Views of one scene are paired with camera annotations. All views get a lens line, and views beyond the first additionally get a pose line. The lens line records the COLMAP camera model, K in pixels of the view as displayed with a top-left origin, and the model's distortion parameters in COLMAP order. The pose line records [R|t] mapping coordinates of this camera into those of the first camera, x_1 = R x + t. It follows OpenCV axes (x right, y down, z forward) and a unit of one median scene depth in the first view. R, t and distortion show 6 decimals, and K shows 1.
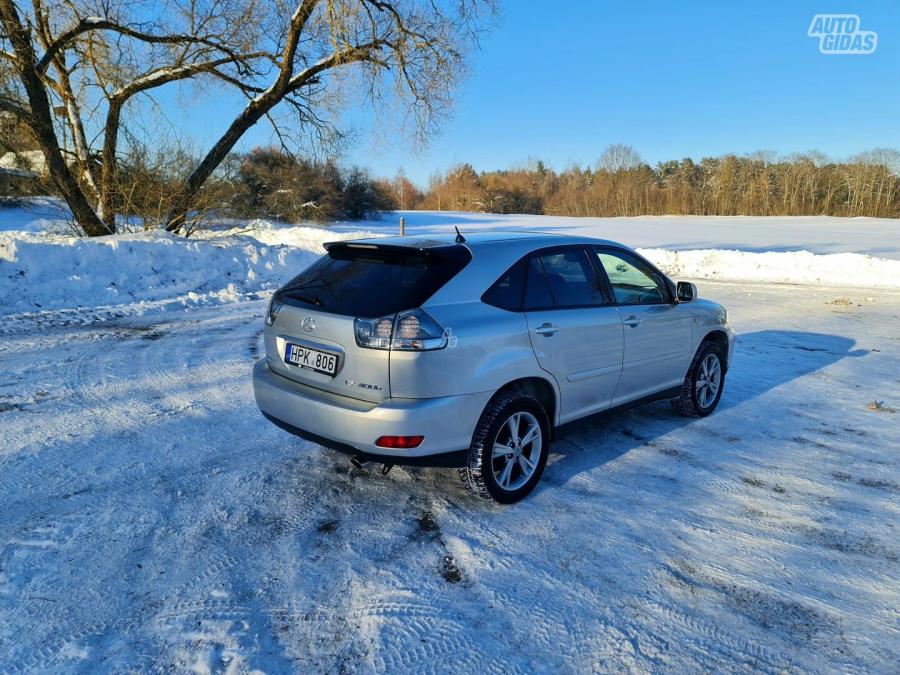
lens RADIAL K [[650.0, 0, 454.1], [0, 650.0, 334.3], [0, 0, 1]] dist [0.090954, -0.090428]
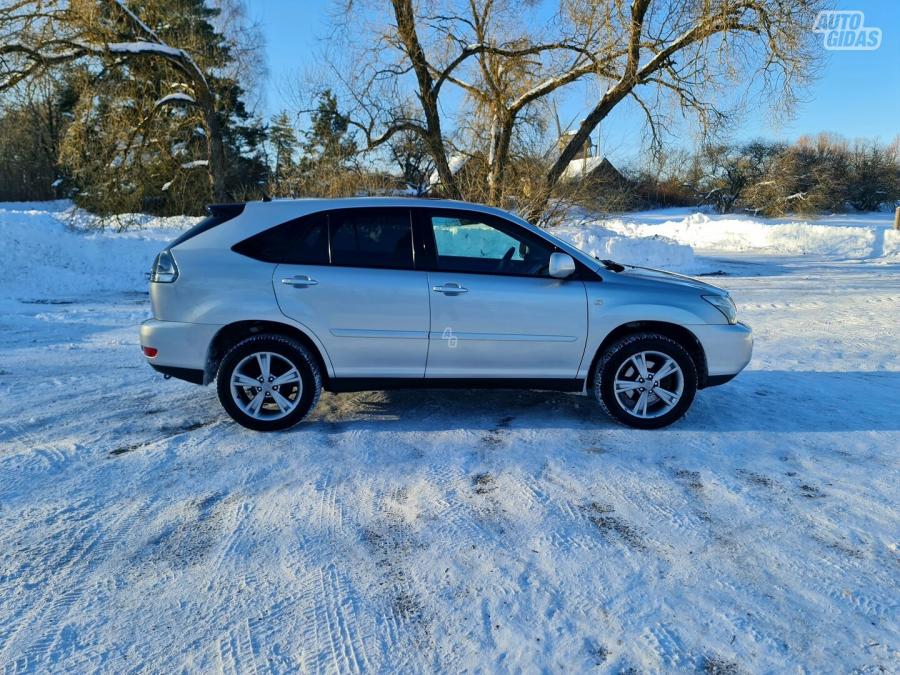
lens RADIAL K [[650.0, 0, 454.1], [0, 650.0, 334.3], [0, 0, 1]] dist [0.090954, -0.090428]
pose [[0.726668, 0.112185, -0.677767, 0.765912], [-0.110880, 0.992794, 0.045449, 0.001425], [0.677982, 0.042124, 0.733870, 0.269492]]
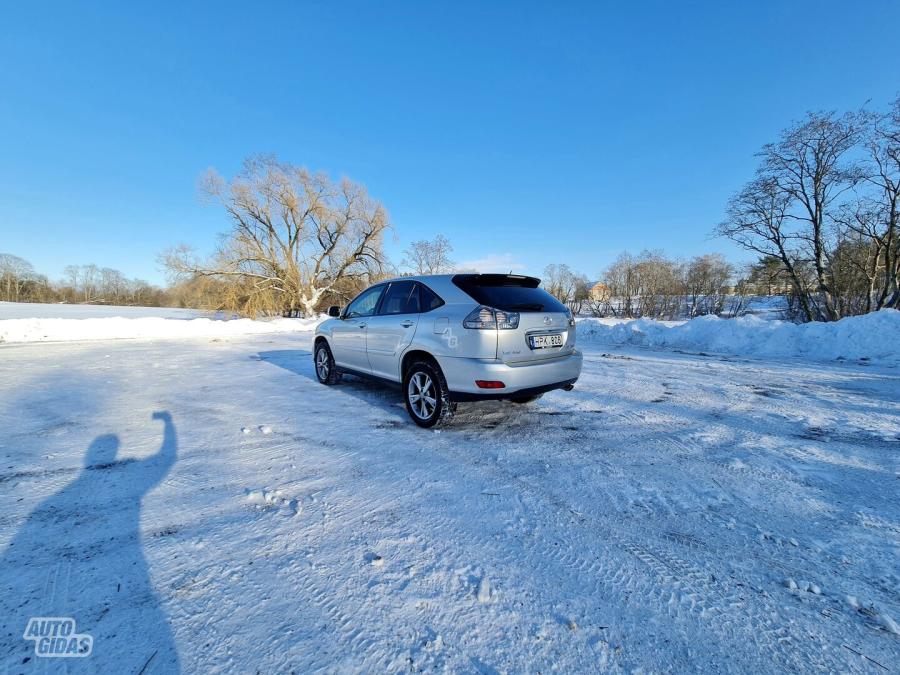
lens RADIAL K [[362.6, 0, 450.0], [0, 362.6, 337.5], [0, 0, 1]] dist [-0.004240, -0.000179]
pose [[0.079946, -0.081787, 0.993438, -0.784962], [0.155403, 0.985465, 0.068624, -0.050301], [-0.984611, 0.148897, 0.091494, 0.787051]]
